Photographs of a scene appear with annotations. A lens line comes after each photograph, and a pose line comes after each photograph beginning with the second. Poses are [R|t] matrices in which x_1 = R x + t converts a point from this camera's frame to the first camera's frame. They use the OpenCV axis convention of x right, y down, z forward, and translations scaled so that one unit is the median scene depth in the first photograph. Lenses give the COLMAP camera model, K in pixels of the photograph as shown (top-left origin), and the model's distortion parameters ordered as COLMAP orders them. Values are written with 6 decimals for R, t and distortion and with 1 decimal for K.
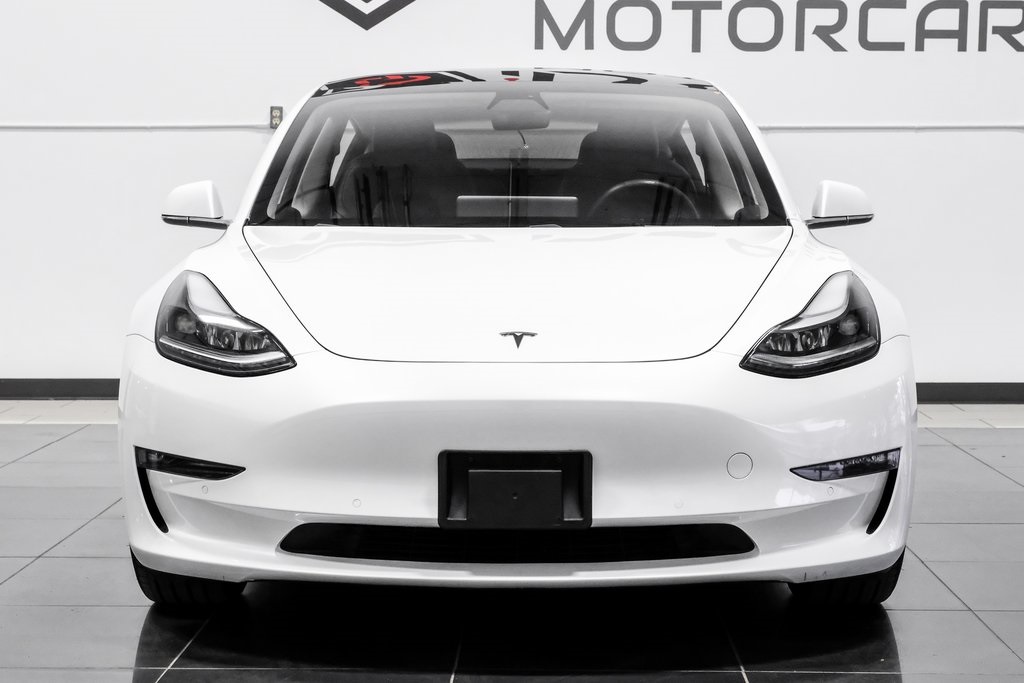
lens RADIAL K [[1861.3, 0, 512.0], [0, 1861.3, 340.8], [0, 0, 1]] dist [0.062122, 0.000000]
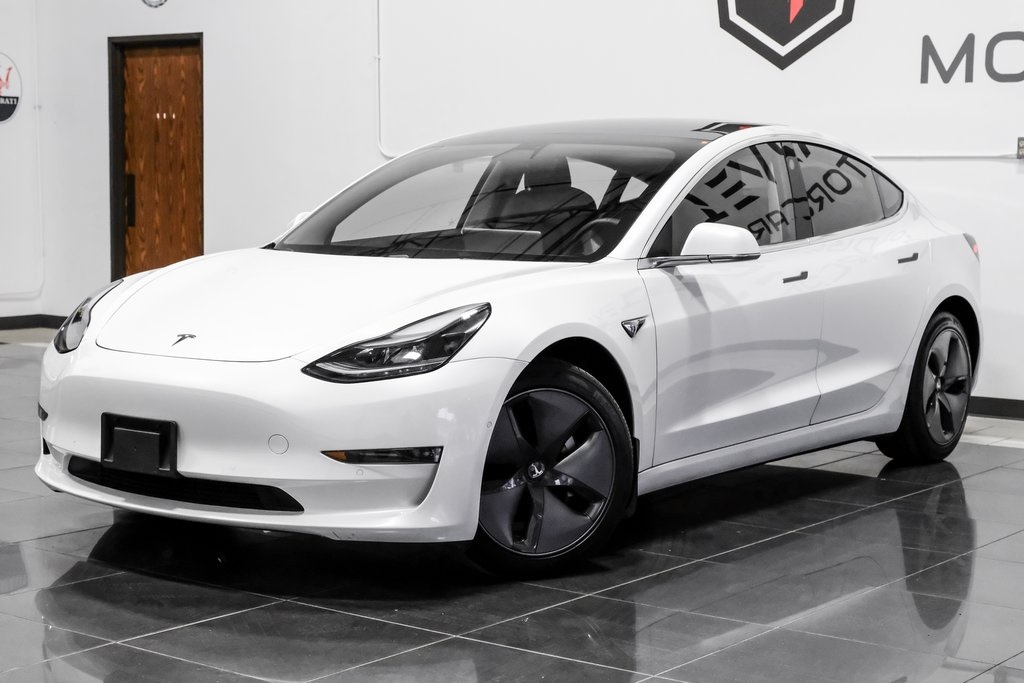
lens RADIAL K [[1808.4, 0, 502.4], [0, 1808.4, 350.9], [0, 0, 1]] dist [0.019760, 0.000000]
pose [[0.797575, 0.064660, -0.599745, 0.765647], [-0.057915, 0.997854, 0.030563, -0.036057], [0.600434, 0.010358, 0.799608, 0.047462]]
